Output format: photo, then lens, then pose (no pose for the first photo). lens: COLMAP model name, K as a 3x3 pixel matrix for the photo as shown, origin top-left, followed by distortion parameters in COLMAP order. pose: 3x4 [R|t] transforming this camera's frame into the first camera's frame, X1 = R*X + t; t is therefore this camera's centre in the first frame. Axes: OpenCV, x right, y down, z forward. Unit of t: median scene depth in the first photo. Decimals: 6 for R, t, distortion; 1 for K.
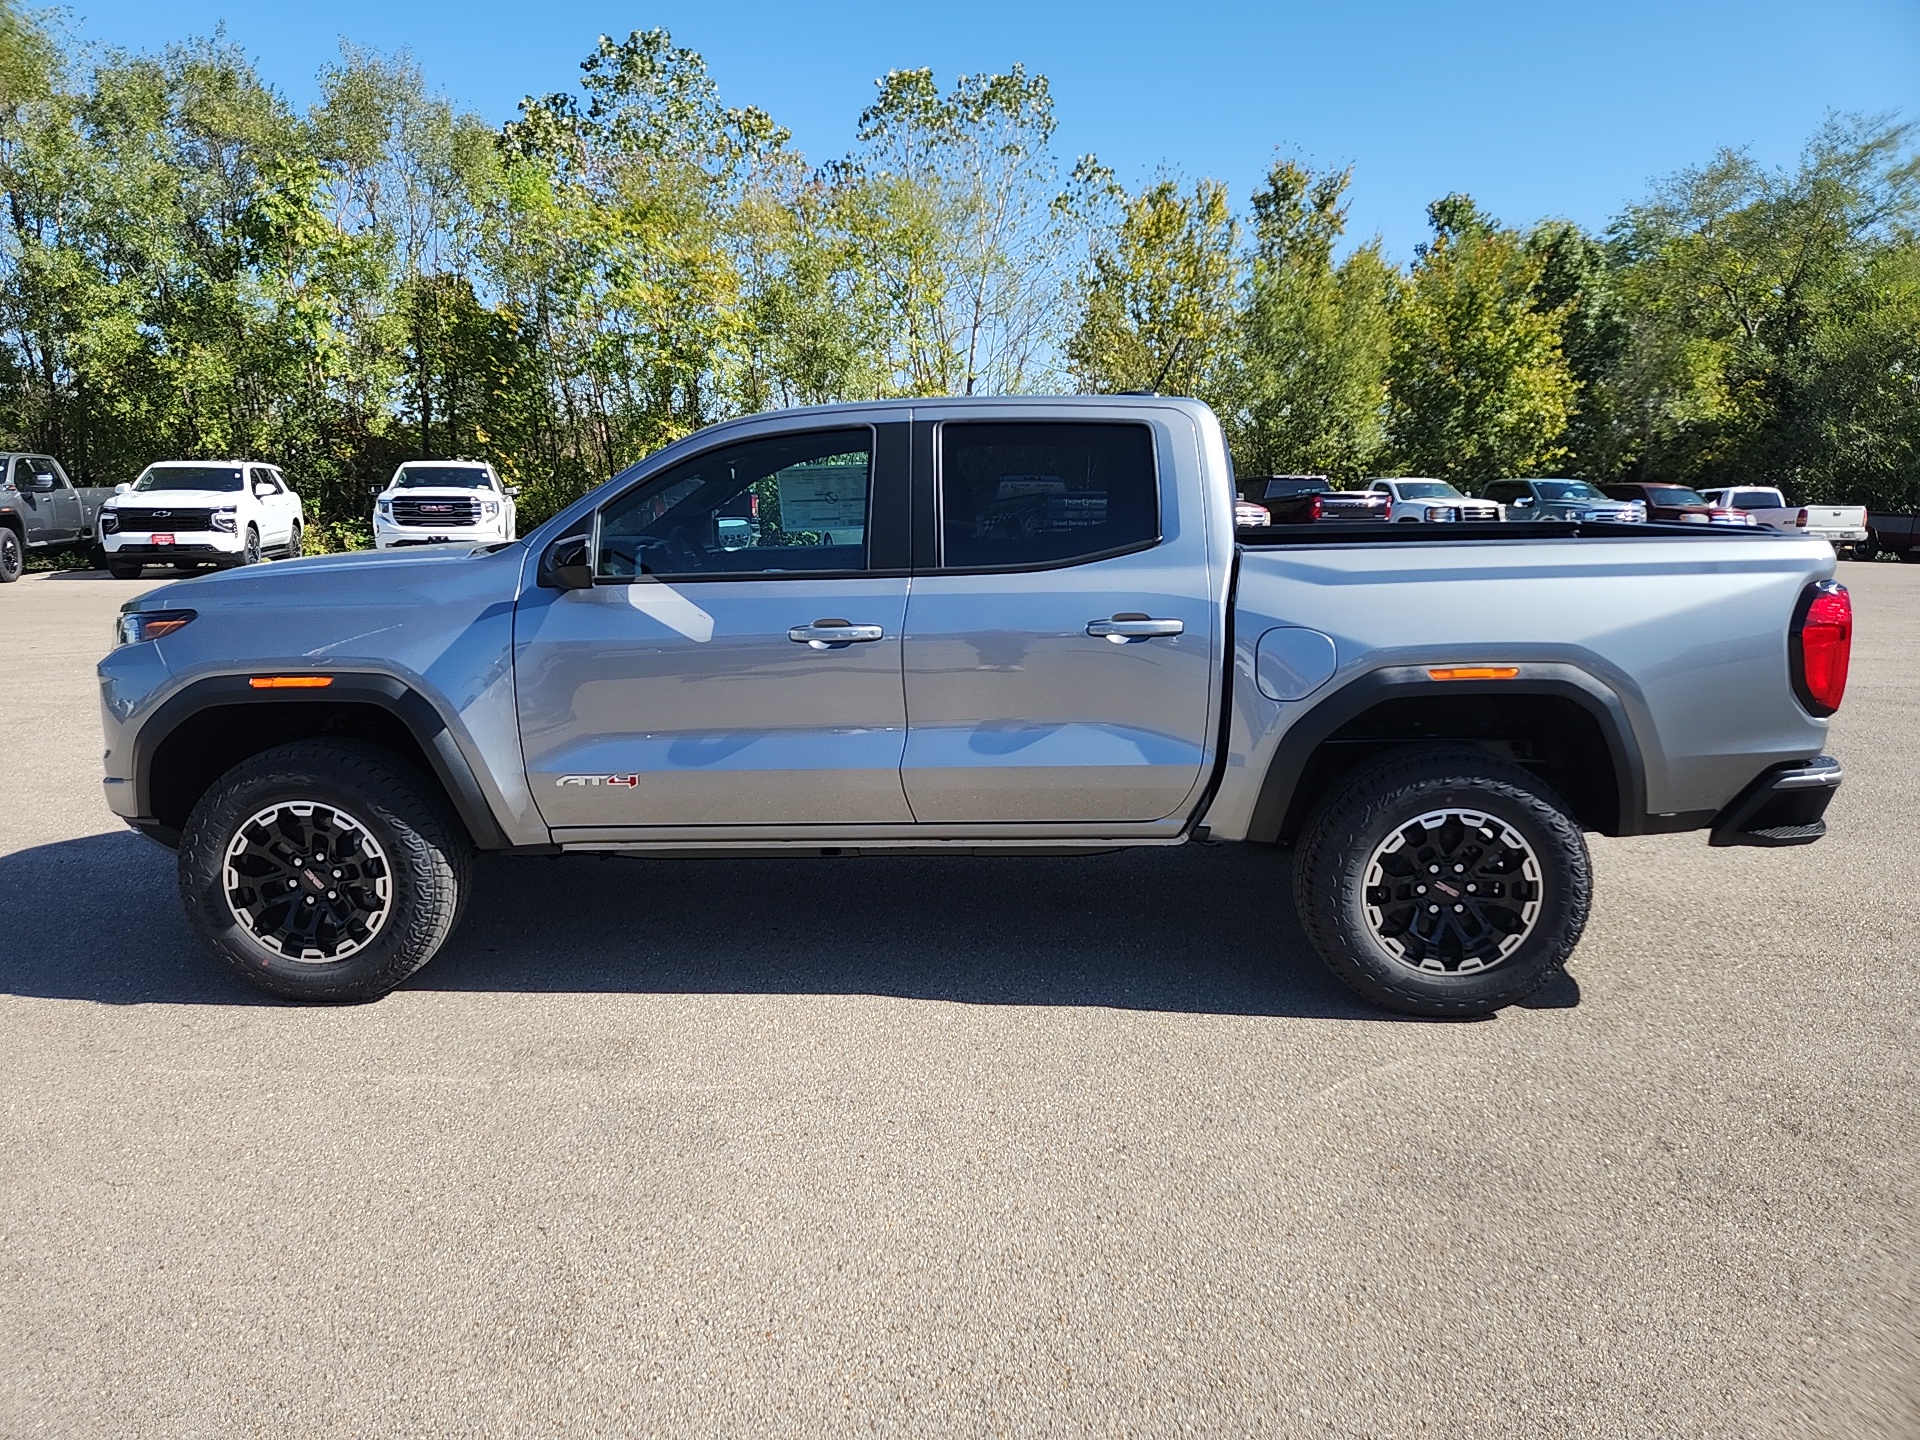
lens RADIAL K [[1269.7, 0, 923.0], [0, 1269.7, 723.9], [0, 0, 1]] dist [0.078158, -0.065241]
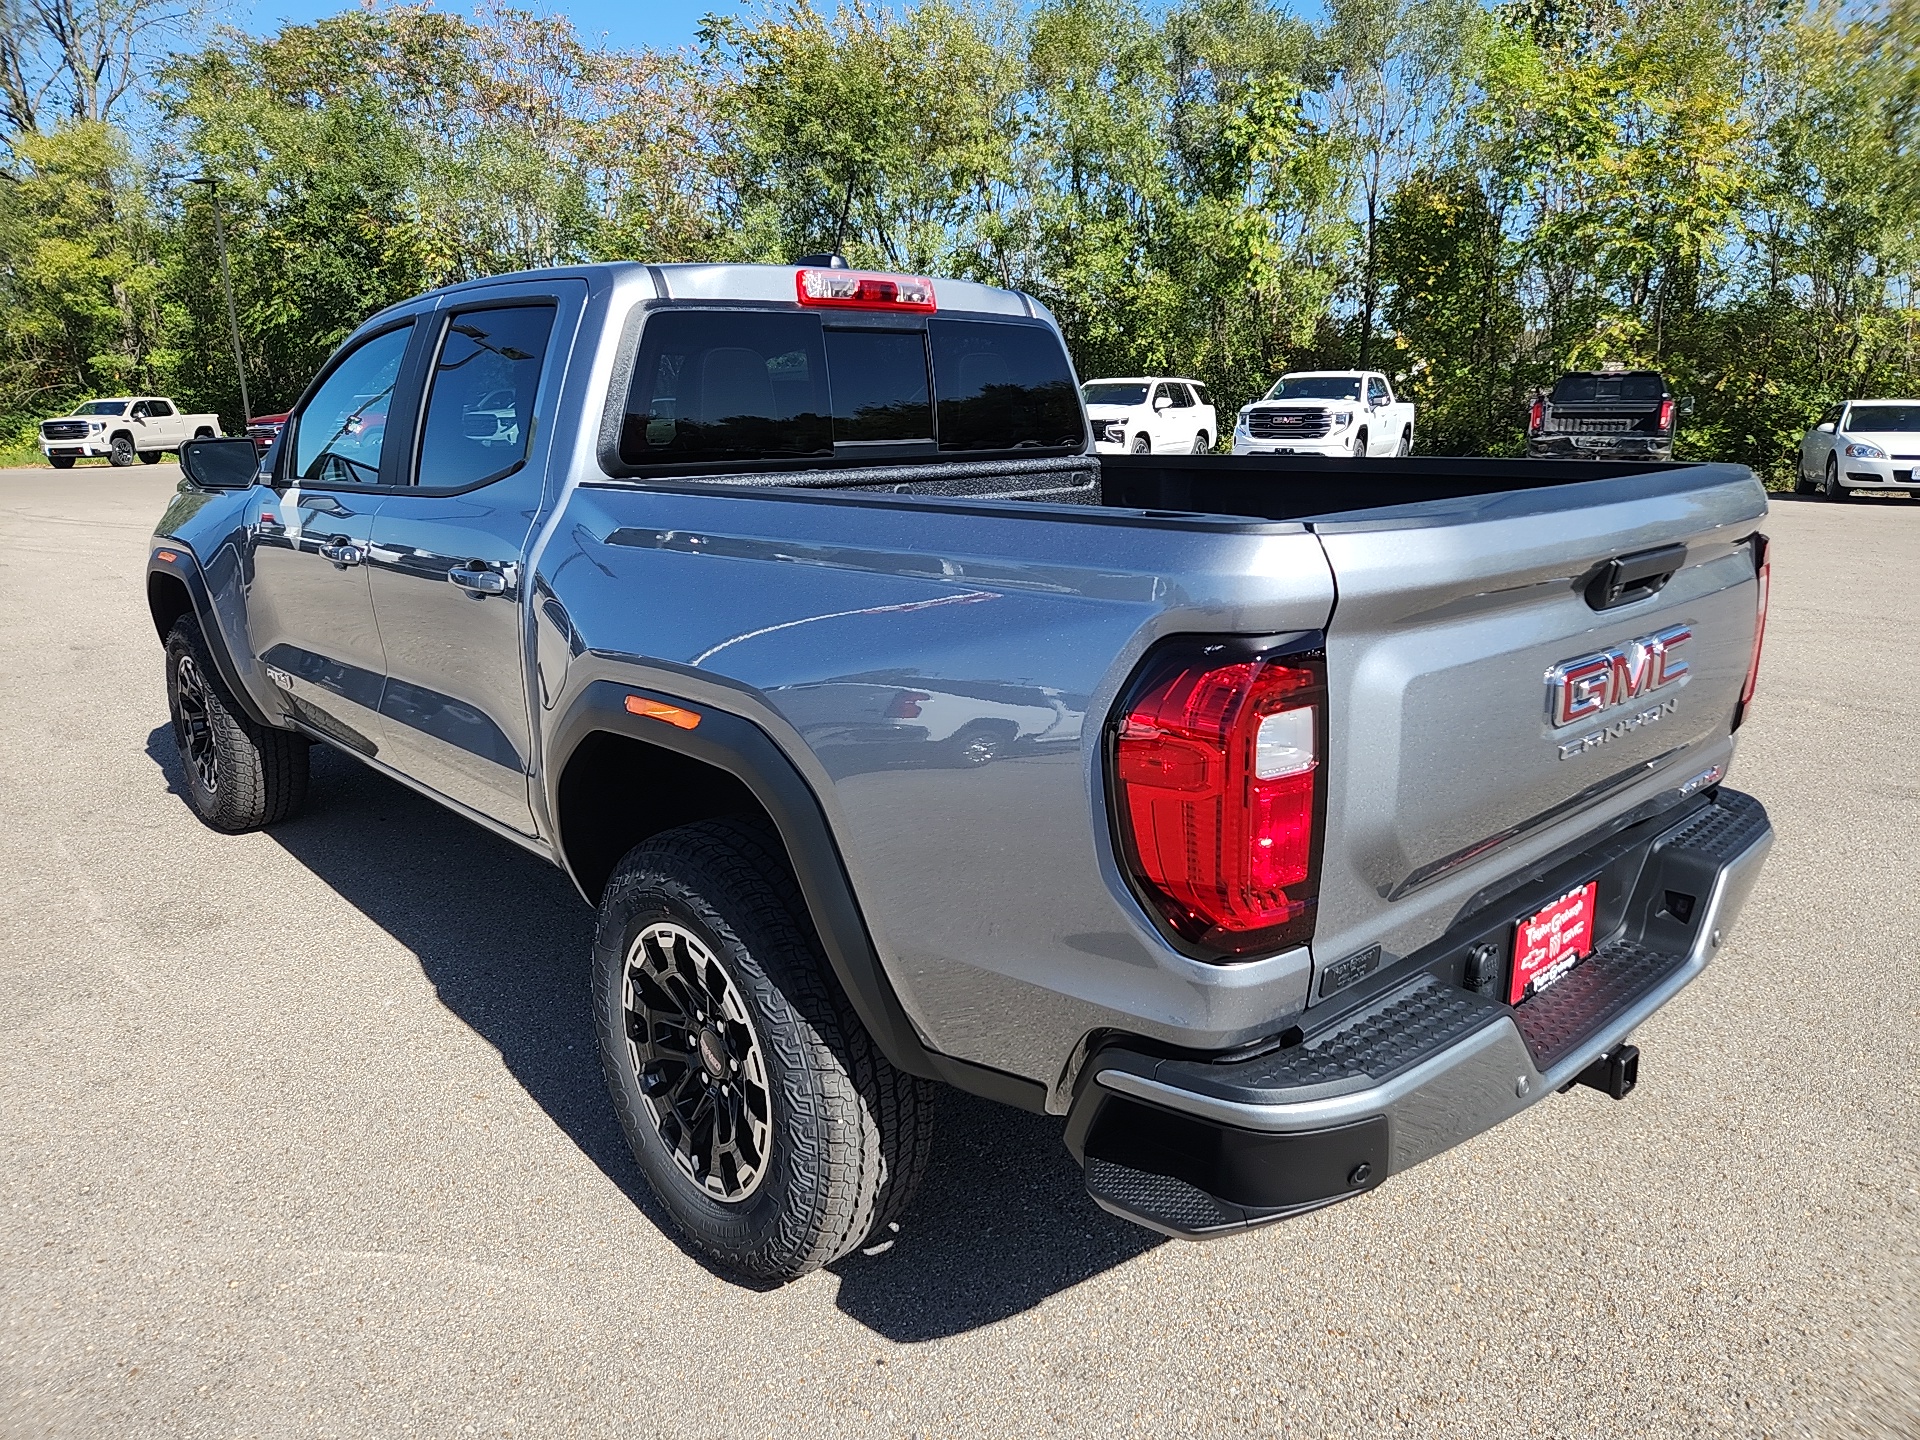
lens RADIAL K [[1269.7, 0, 958.4], [0, 1269.7, 709.0], [0, 0, 1]] dist [0.078158, -0.065241]
pose [[0.711636, 0.164061, -0.683124, 0.129879], [-0.125991, 0.986390, 0.105645, -0.016848], [0.691159, 0.010887, 0.722621, 0.093281]]
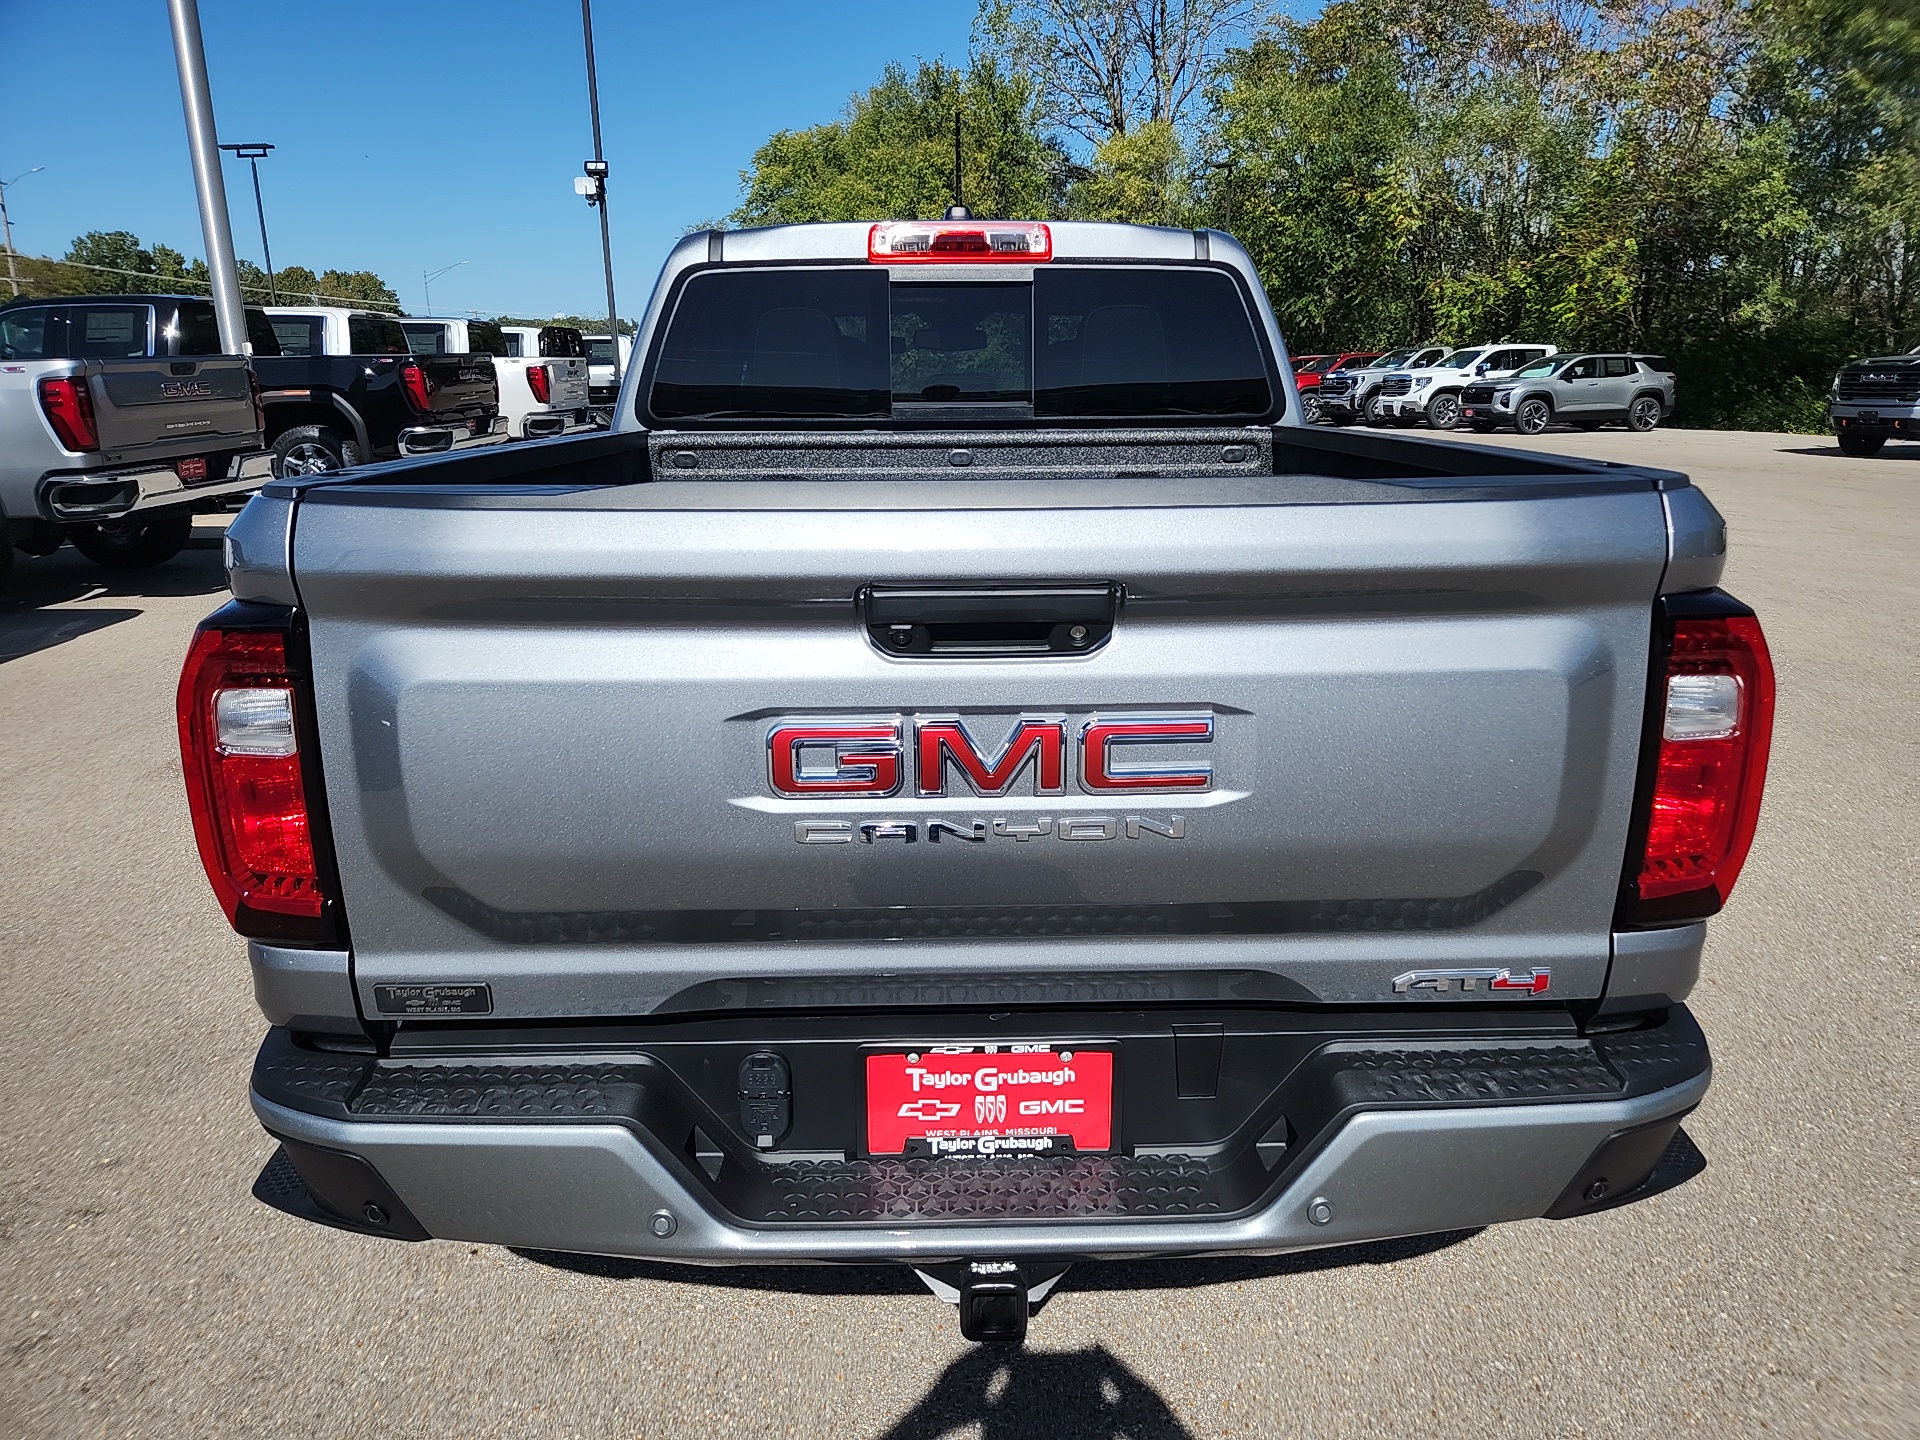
lens RADIAL K [[1269.7, 0, 974.5], [0, 1269.7, 718.7], [0, 0, 1]] dist [0.078158, -0.065241]
pose [[0.079102, 0.267674, -0.960257, 0.155490], [-0.180593, 0.951185, 0.250268, -0.029993], [0.980372, 0.153619, 0.123580, 0.165929]]
